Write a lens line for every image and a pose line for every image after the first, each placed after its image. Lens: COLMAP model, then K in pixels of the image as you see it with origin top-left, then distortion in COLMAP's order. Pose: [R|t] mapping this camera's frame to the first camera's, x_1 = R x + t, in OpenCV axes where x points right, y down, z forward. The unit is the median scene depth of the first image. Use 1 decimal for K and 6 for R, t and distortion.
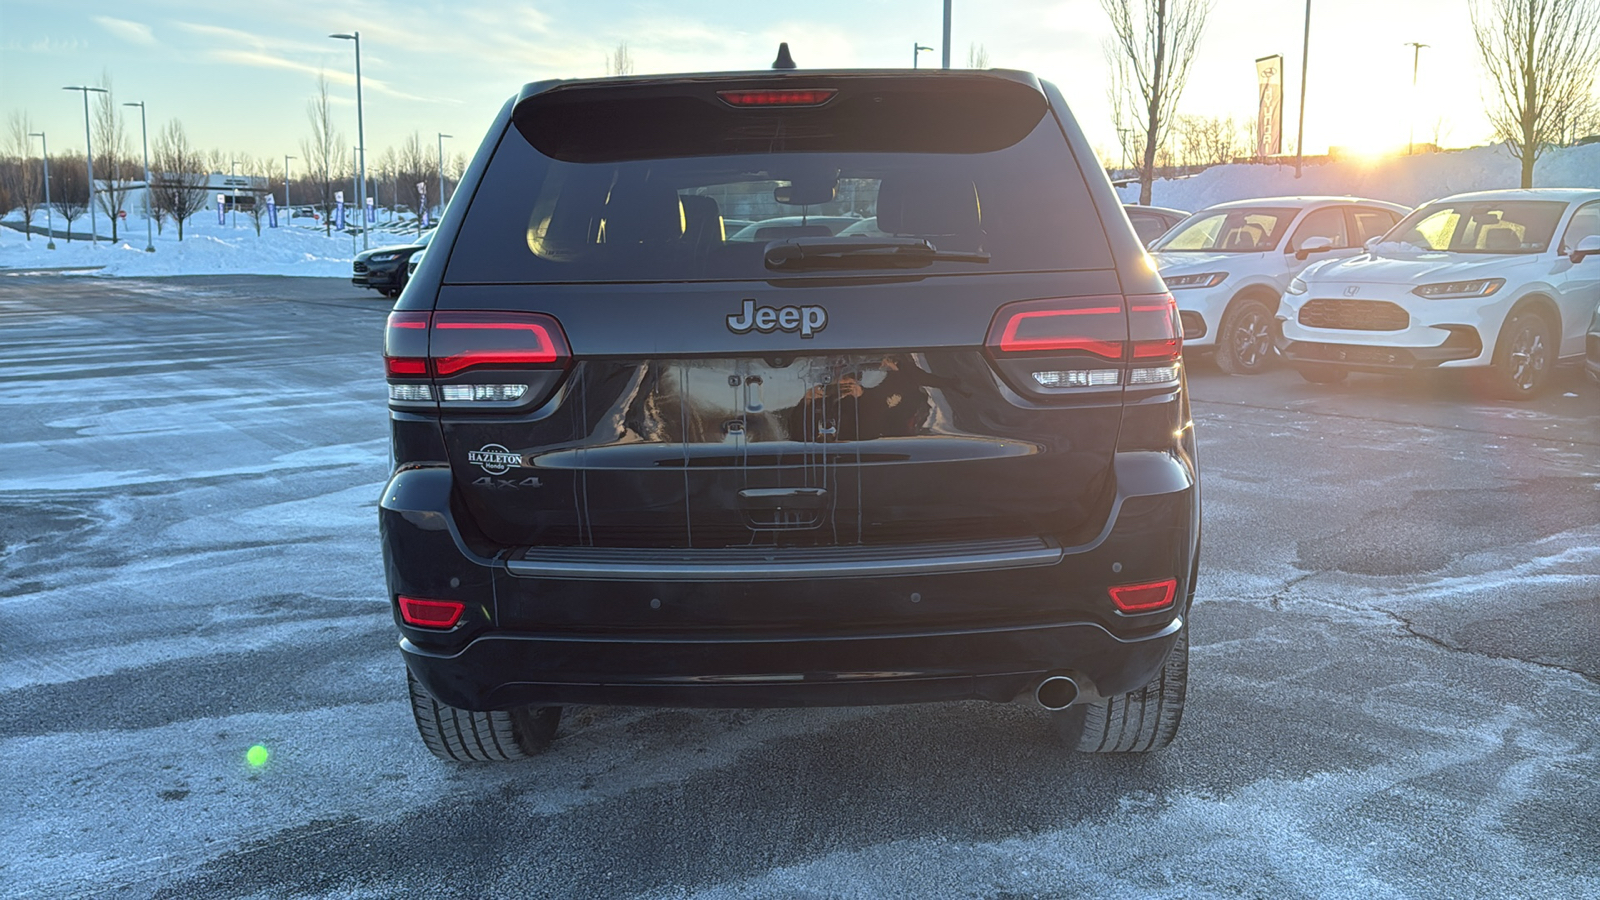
lens RADIAL K [[1358.3, 0, 830.0], [0, 1358.3, 412.3], [0, 0, 1]] dist [0.146819, -0.266866]
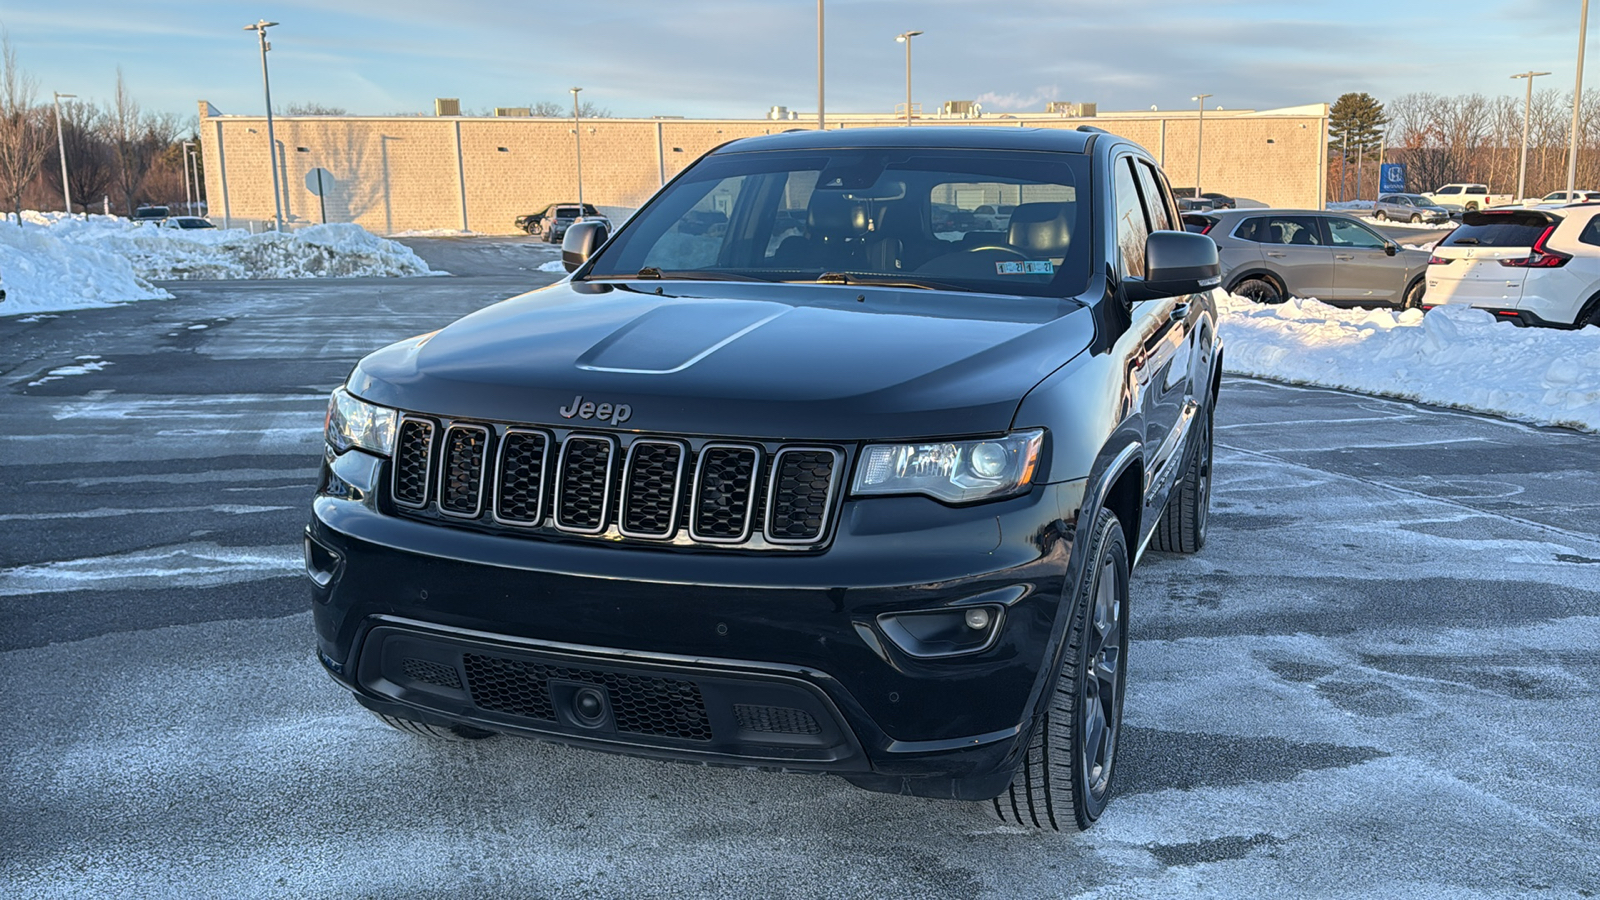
lens RADIAL K [[1358.3, 0, 842.2], [0, 1358.3, 433.9], [0, 0, 1]] dist [0.146819, -0.266866]
pose [[-0.945988, -0.040774, 0.321628, -0.434737], [0.050380, 0.961520, 0.270078, -0.391875], [-0.320264, 0.271694, -0.907532, 2.891178]]
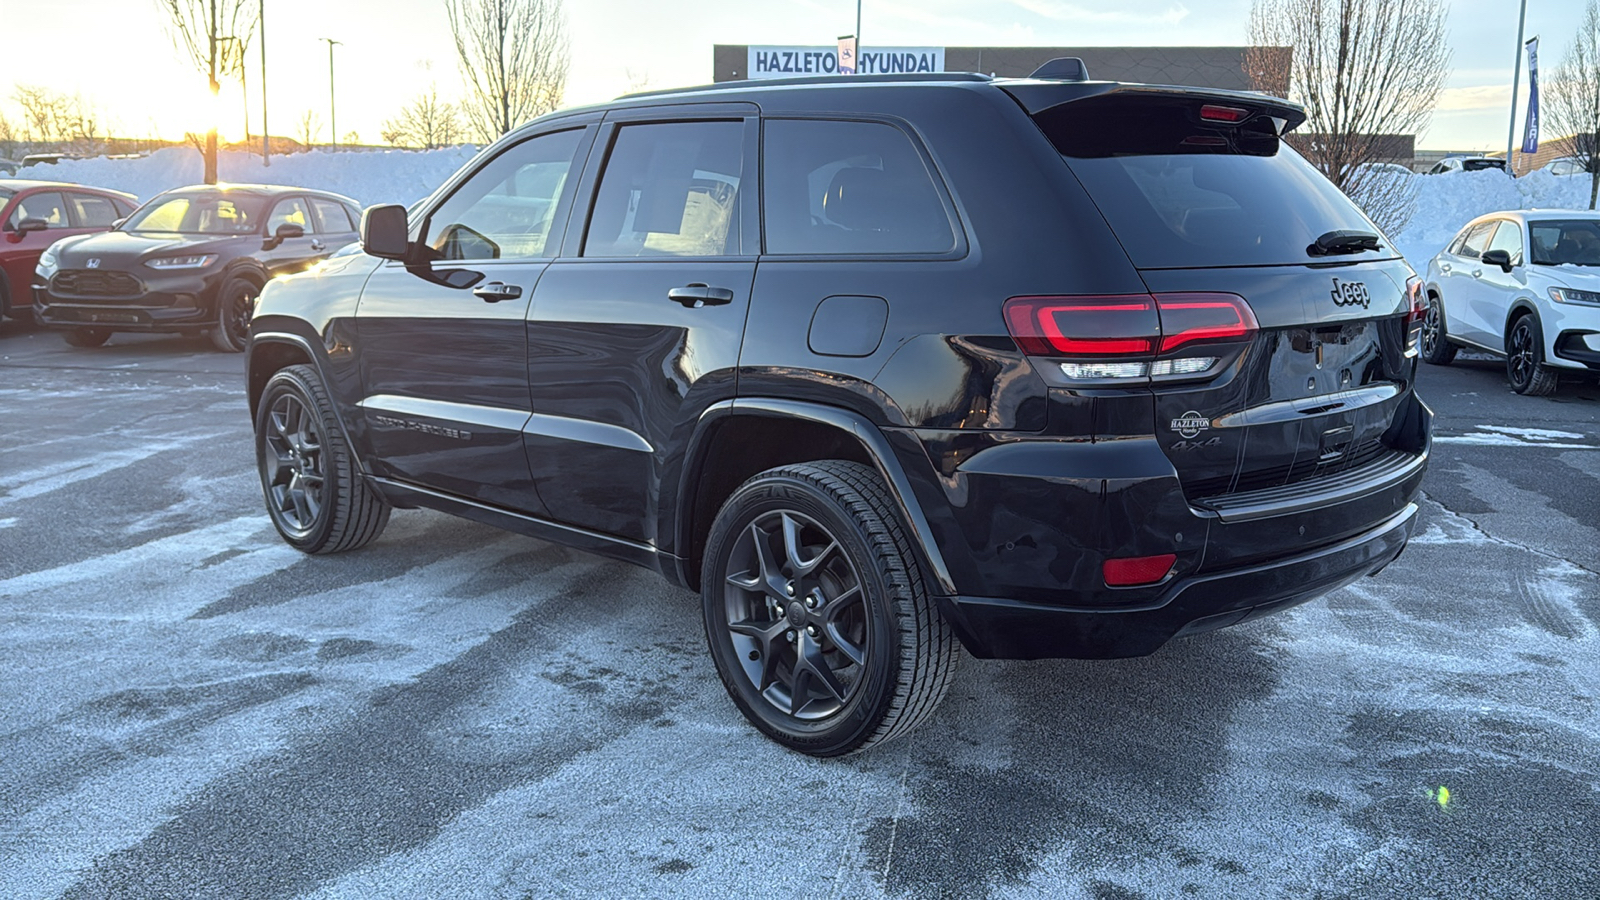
lens RADIAL K [[1358.3, 0, 838.1], [0, 1358.3, 432.4], [0, 0, 1]] dist [0.146819, -0.266866]
pose [[0.704063, -0.080769, 0.705530, -1.015299], [0.066670, 0.996641, 0.047564, -0.025984], [-0.707001, 0.013549, 0.707083, 0.334517]]
